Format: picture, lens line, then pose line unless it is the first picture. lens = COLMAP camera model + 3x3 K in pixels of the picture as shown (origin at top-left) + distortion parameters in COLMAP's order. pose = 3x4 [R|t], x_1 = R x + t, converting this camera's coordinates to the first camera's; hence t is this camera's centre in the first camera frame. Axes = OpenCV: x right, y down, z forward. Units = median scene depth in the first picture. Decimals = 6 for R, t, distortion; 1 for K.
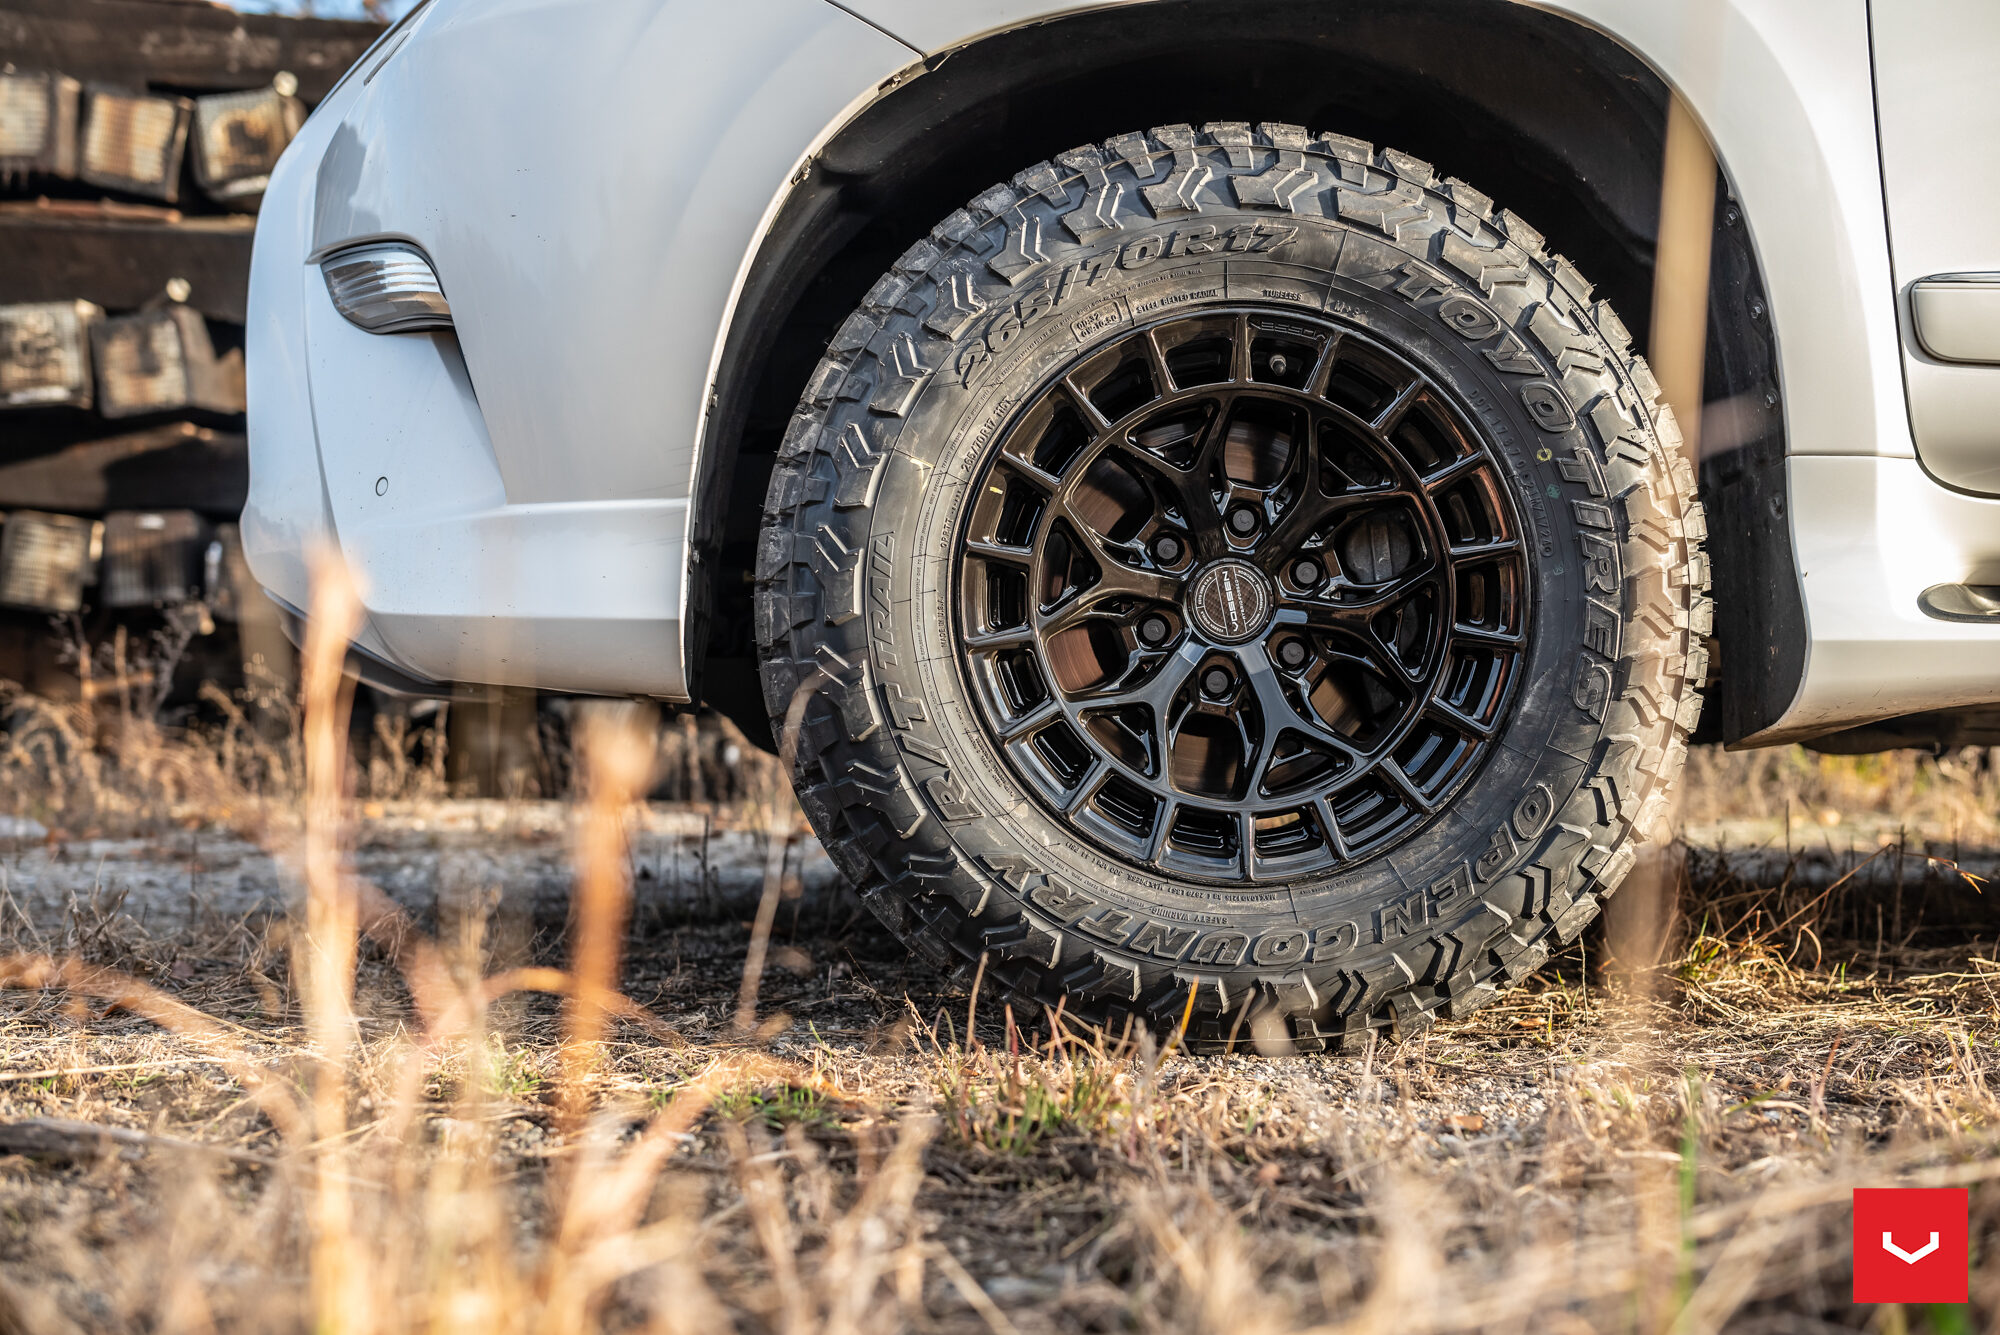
lens RADIAL K [[1969.2, 0, 997.2], [0, 1969.2, 663.7], [0, 0, 1]] dist [-0.097609, 0.000000]
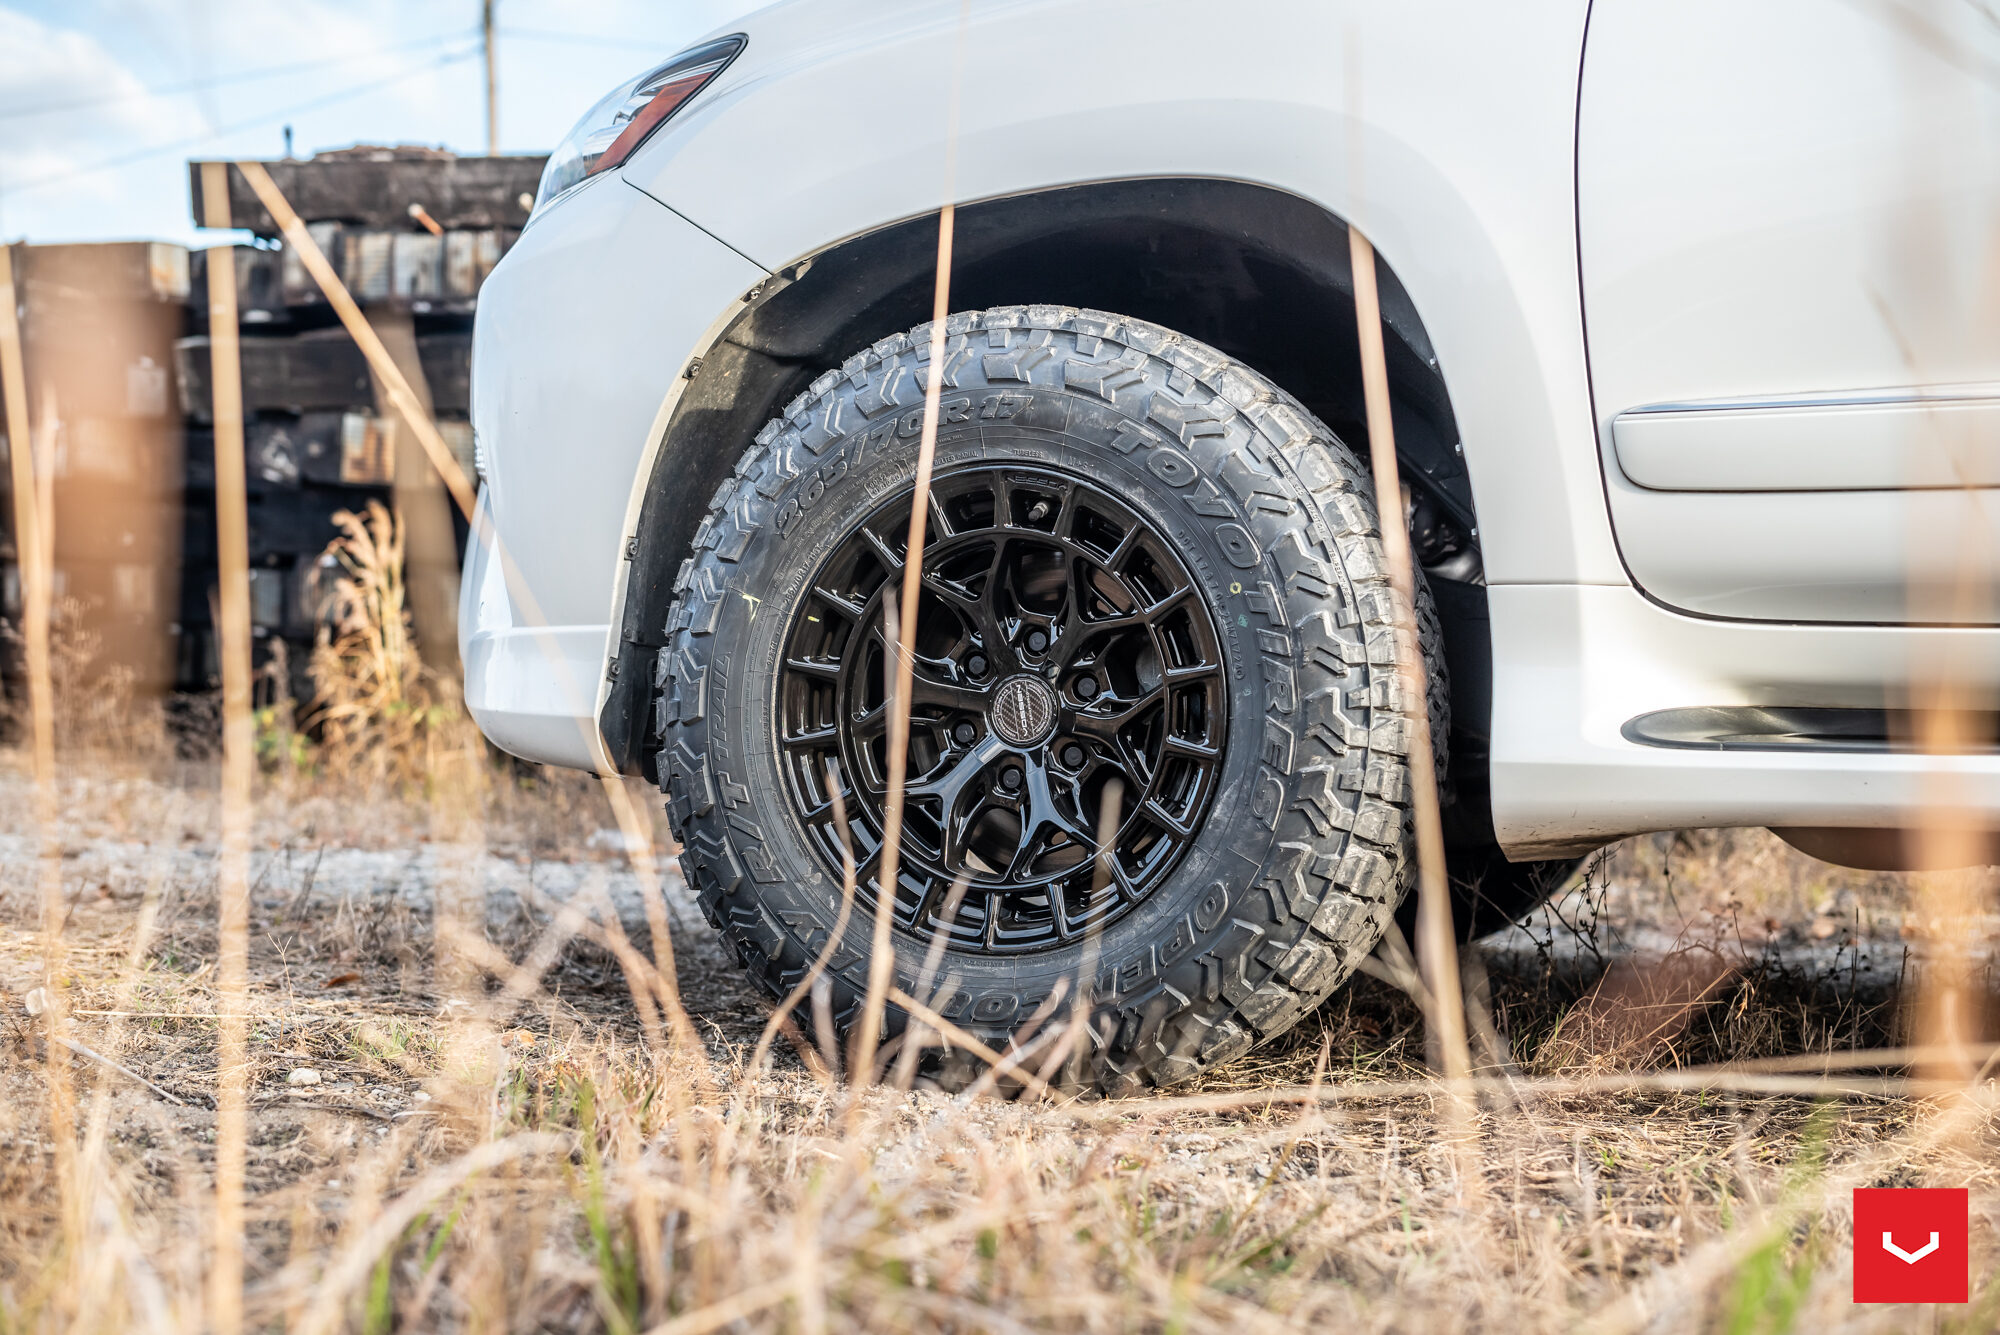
lens RADIAL K [[1969.2, 0, 994.4], [0, 1969.2, 670.7], [0, 0, 1]] dist [-0.097609, 0.000000]
pose [[0.907000, 0.013991, -0.420899, 0.627408], [-0.020248, 0.999741, -0.010402, -0.045130], [0.420644, 0.017957, 0.907048, -0.078679]]
